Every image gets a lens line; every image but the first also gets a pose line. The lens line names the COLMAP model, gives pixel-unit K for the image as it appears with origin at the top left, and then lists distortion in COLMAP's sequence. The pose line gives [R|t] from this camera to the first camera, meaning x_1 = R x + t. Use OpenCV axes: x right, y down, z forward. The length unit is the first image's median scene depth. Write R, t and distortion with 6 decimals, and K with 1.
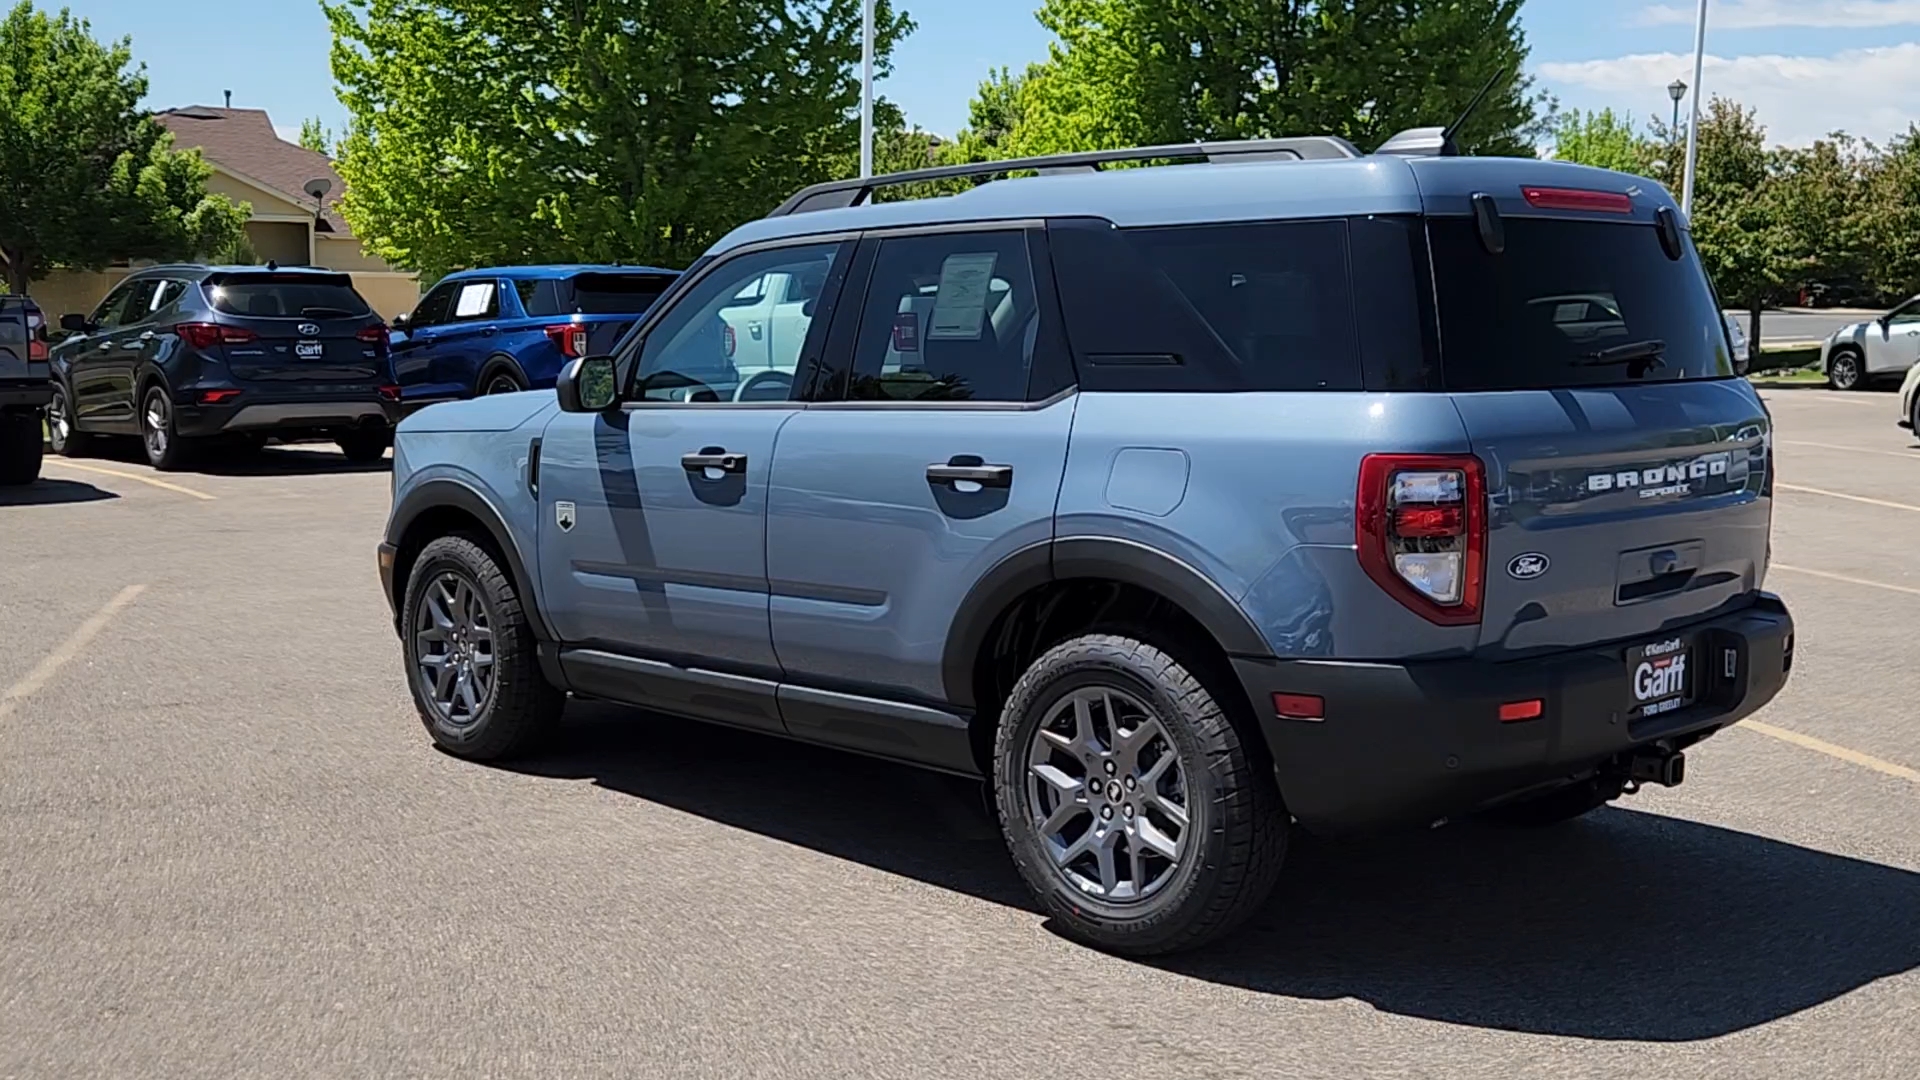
lens RADIAL K [[2035.8, 0, 949.1], [0, 2035.8, 543.7], [0, 0, 1]] dist [0.026073, 0.000000]
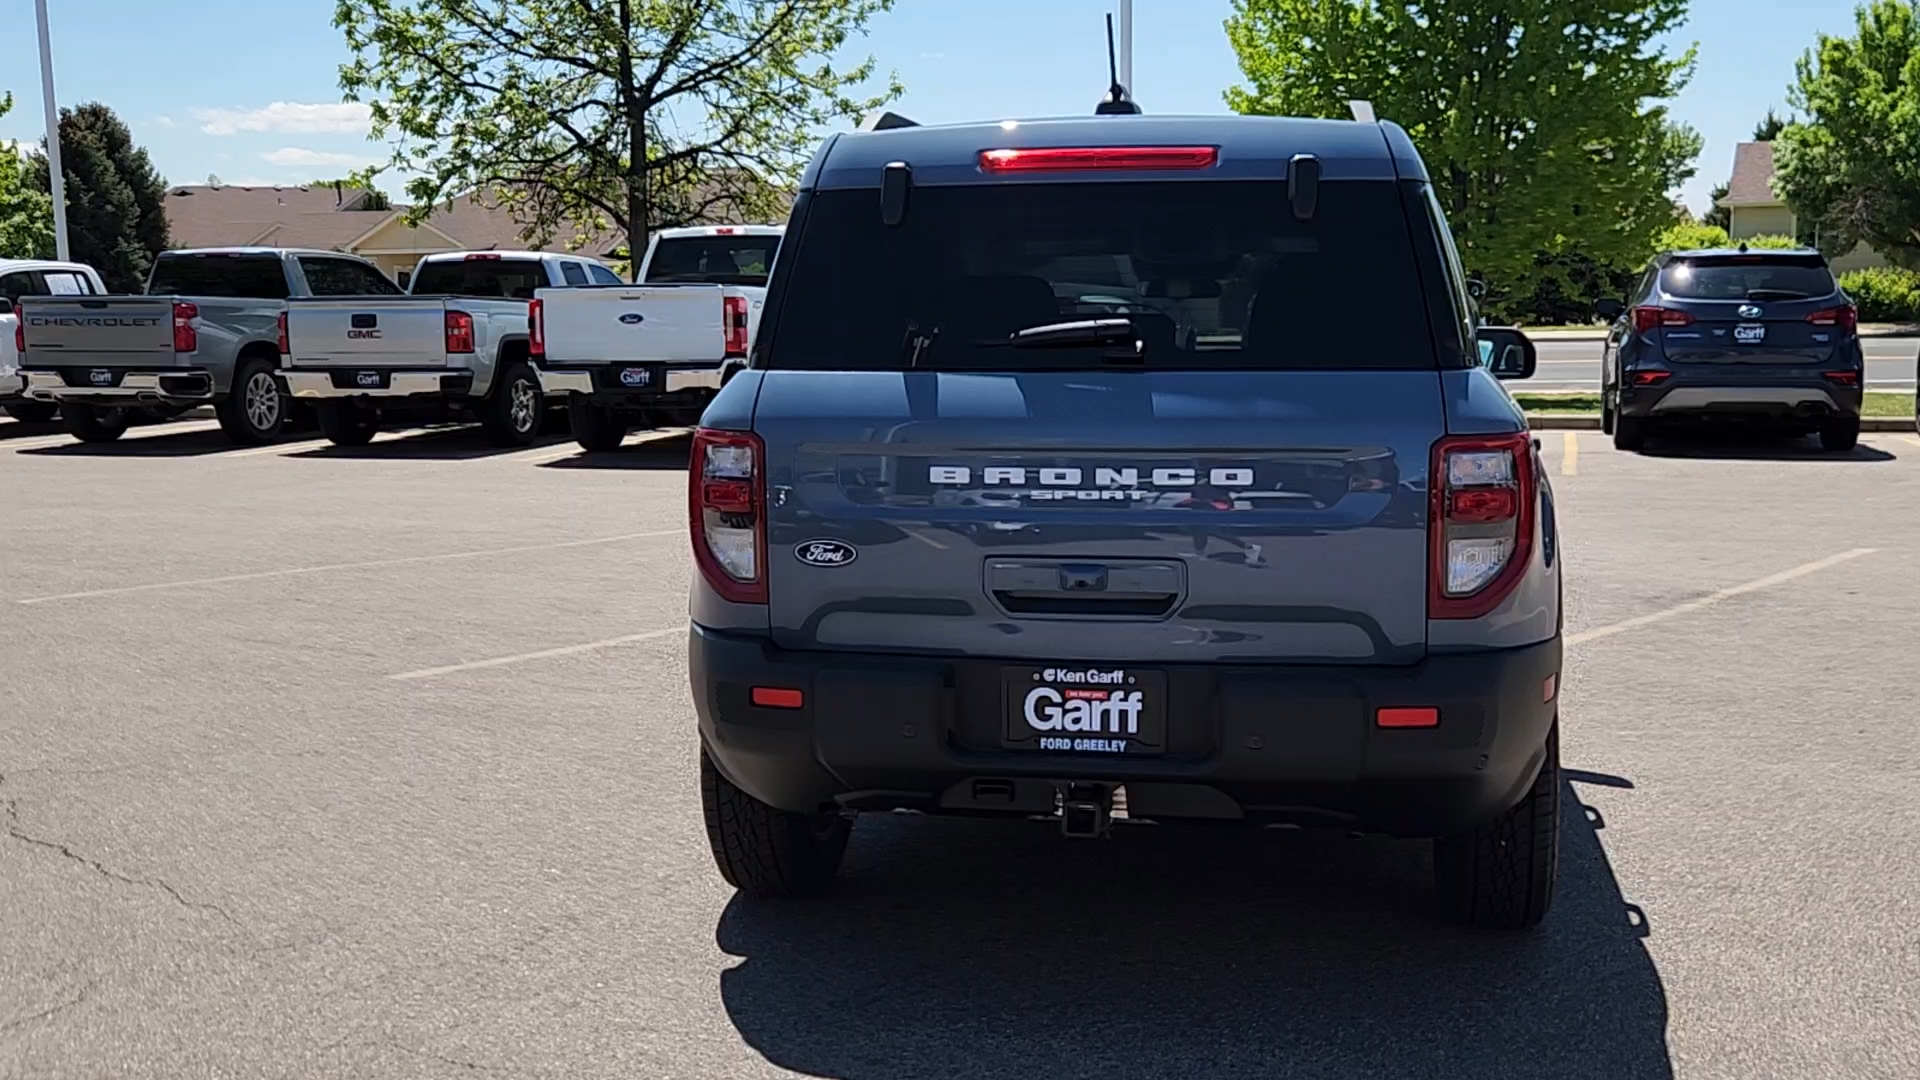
lens RADIAL K [[2035.8, 0, 957.0], [0, 2035.8, 533.7], [0, 0, 1]] dist [0.026073, 0.000000]
pose [[0.583968, 0.087781, -0.807017, 0.905161], [-0.085914, 0.995236, 0.046085, -0.039586], [0.807218, 0.042422, 0.588727, 0.402991]]
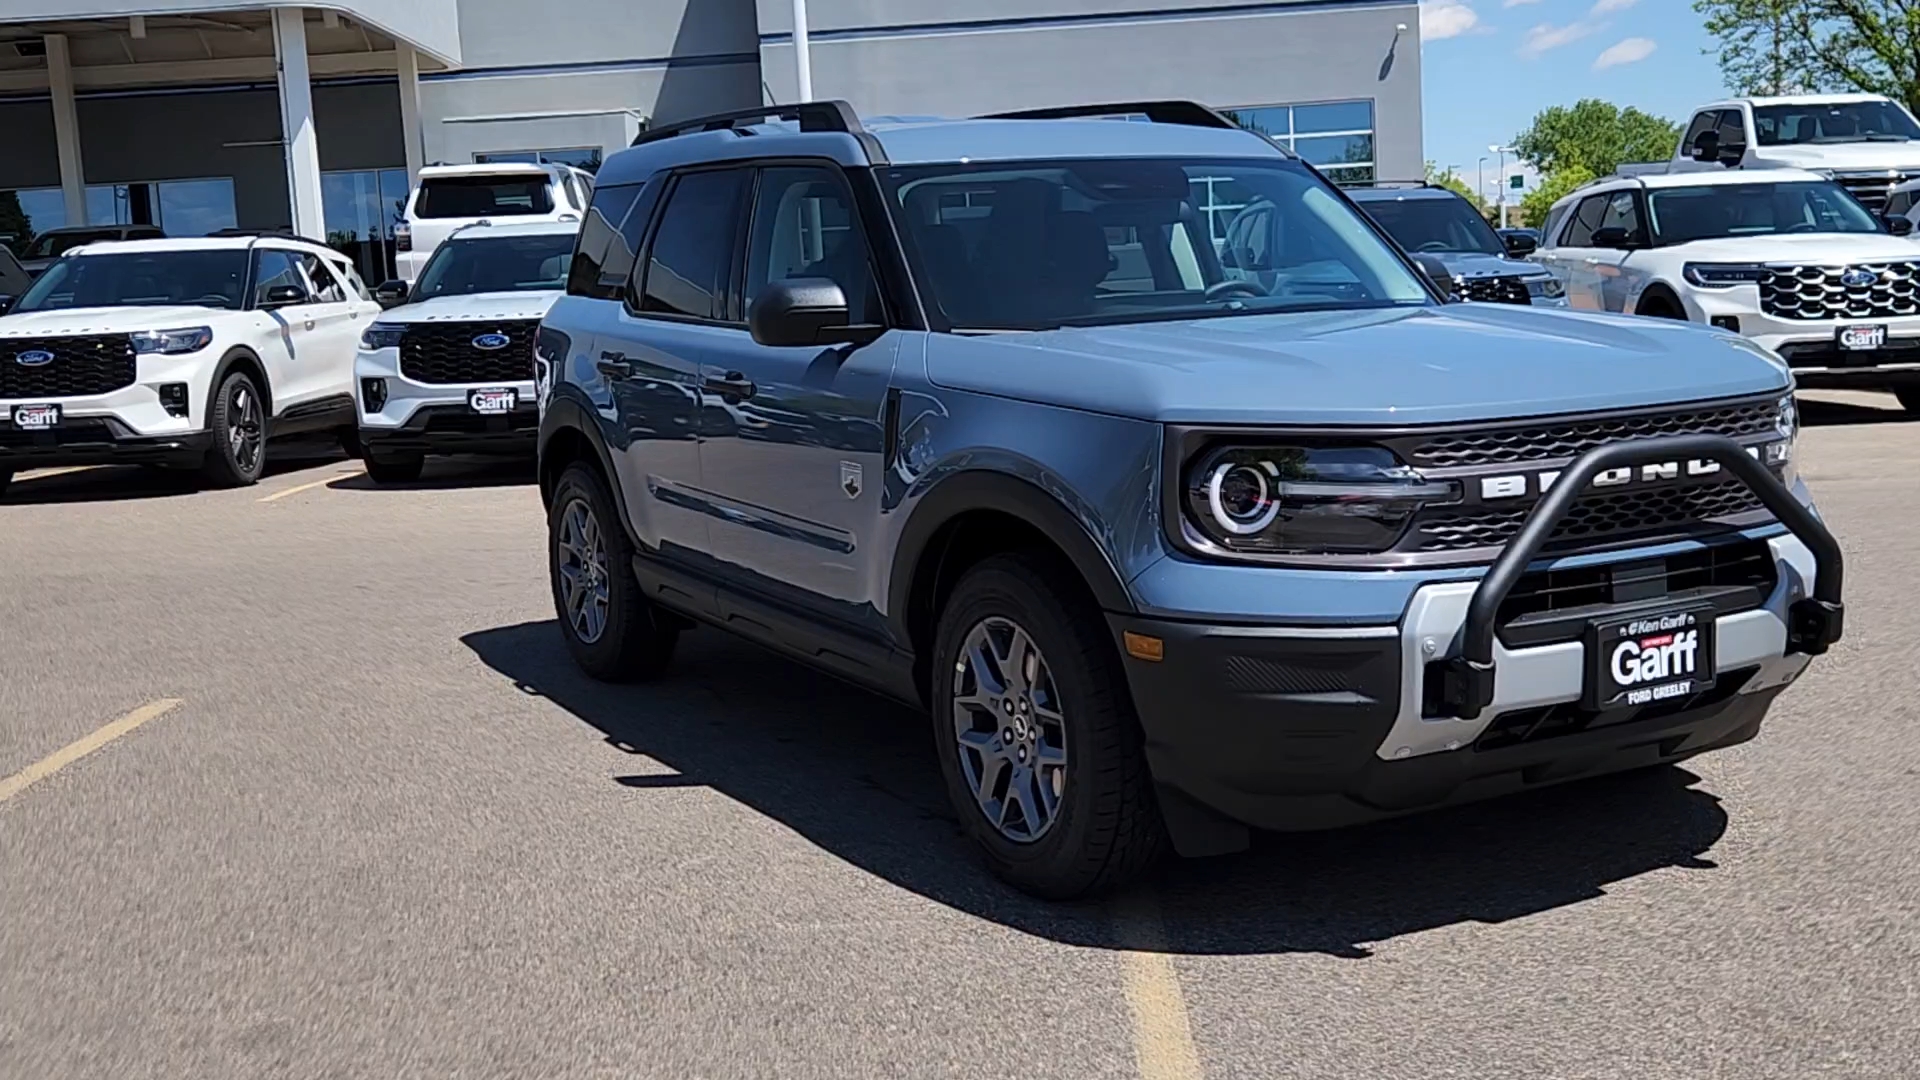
lens RADIAL K [[2035.8, 0, 952.1], [0, 2035.8, 554.1], [0, 0, 1]] dist [0.026073, 0.000000]
pose [[-0.967017, 0.000028, 0.254714, -0.239004], [0.066518, 0.965326, 0.252430, -0.250048], [-0.245875, 0.261047, -0.933488, 2.328994]]
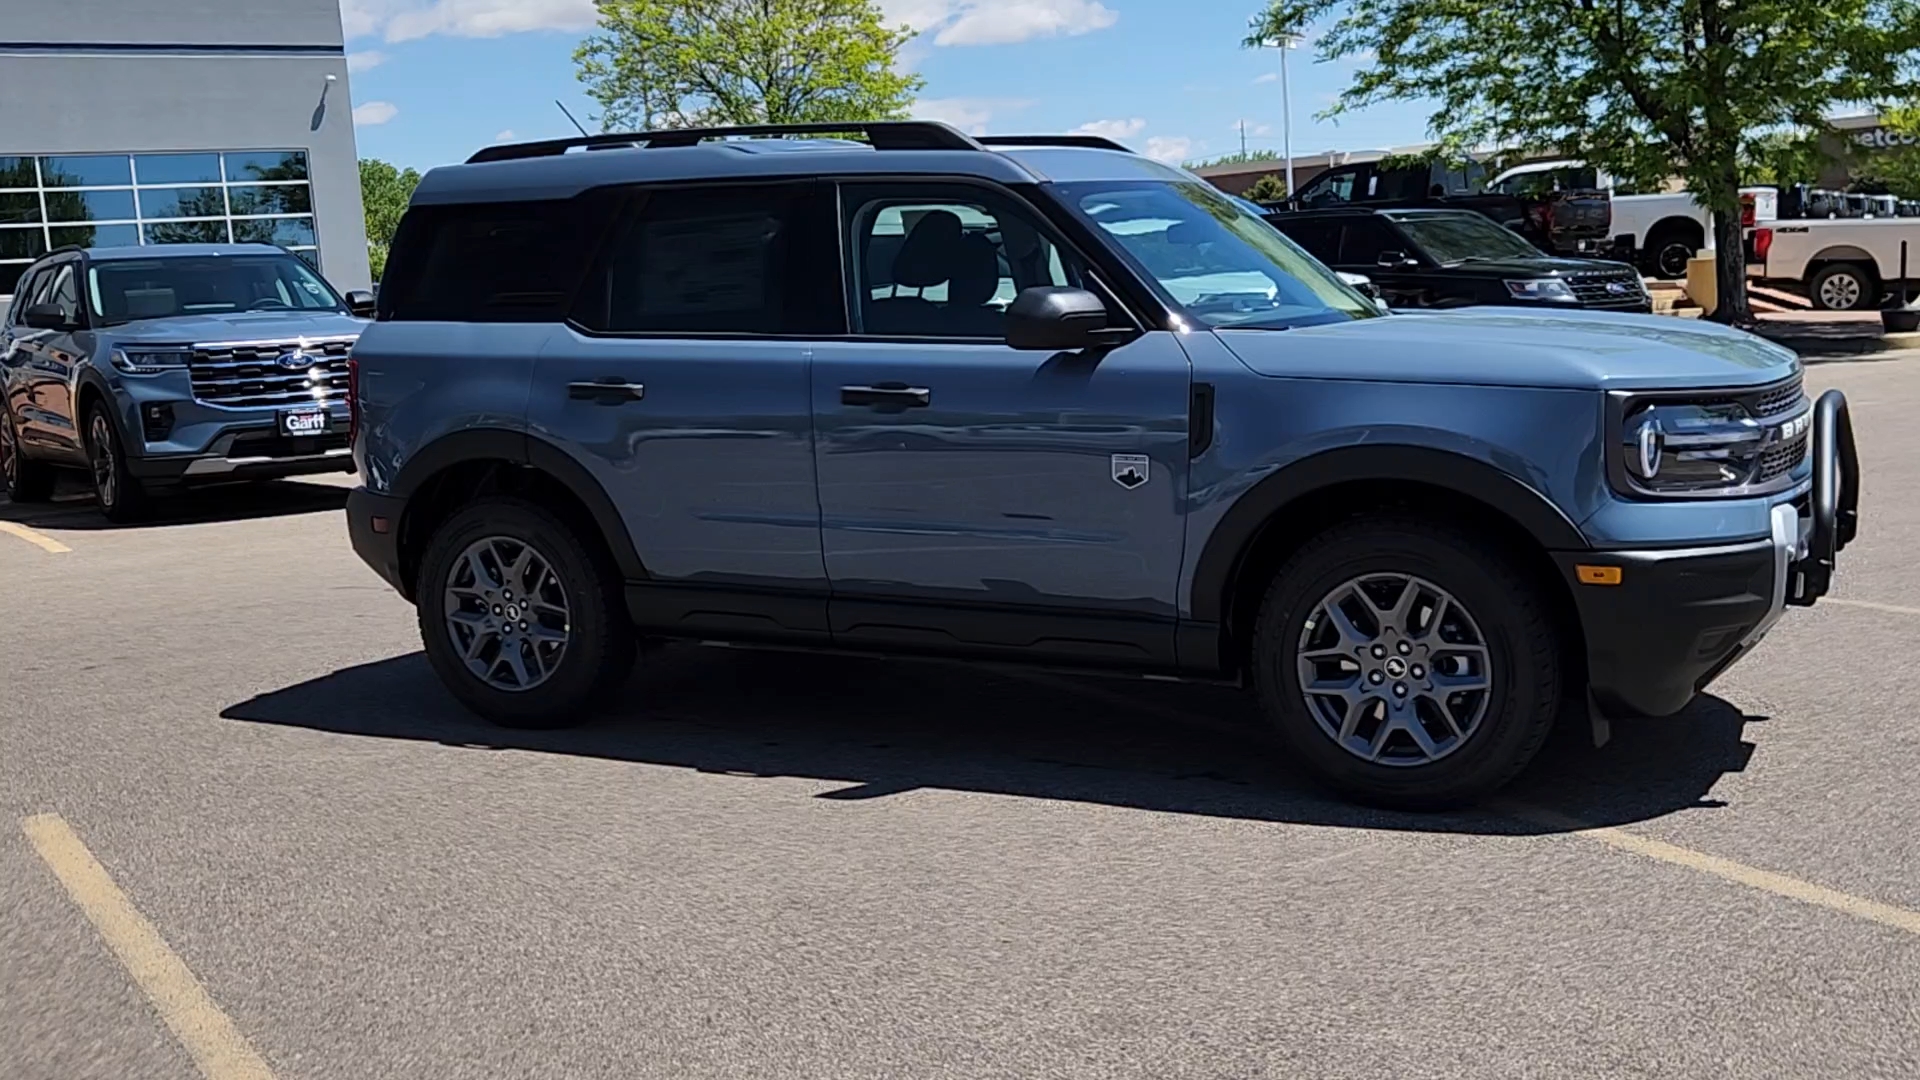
lens RADIAL K [[2035.8, 0, 952.0], [0, 2035.8, 548.0], [0, 0, 1]] dist [0.026073, 0.000000]
pose [[-0.945006, 0.082065, -0.316588, 0.465051], [0.002758, 0.969972, 0.243201, -0.258632], [0.327040, 0.228953, -0.916856, 2.363933]]
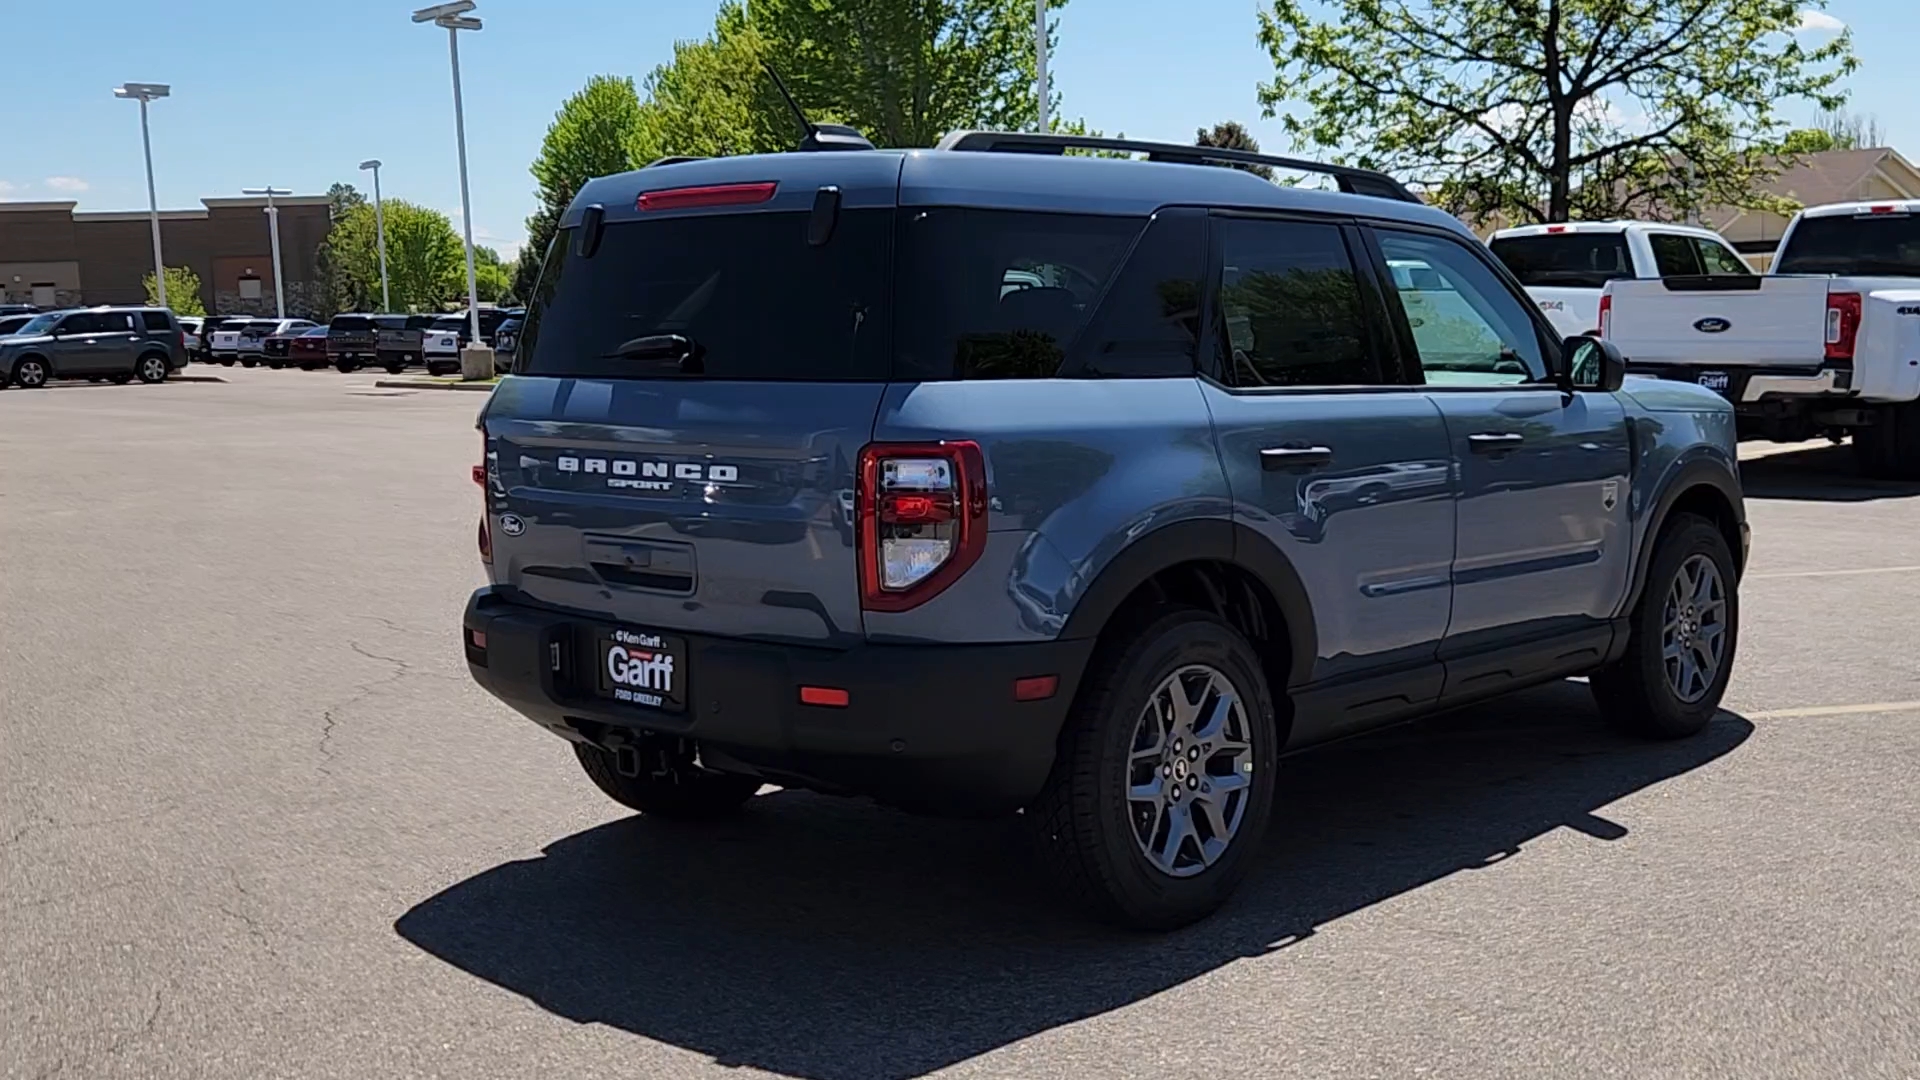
lens RADIAL K [[2035.8, 0, 949.4], [0, 2035.8, 540.4], [0, 0, 1]] dist [0.026073, 0.000000]
pose [[0.065670, 0.109192, -0.991849, 1.218246], [-0.098308, 0.989867, 0.102465, -0.104270], [0.992987, 0.090778, 0.075739, 0.964073]]
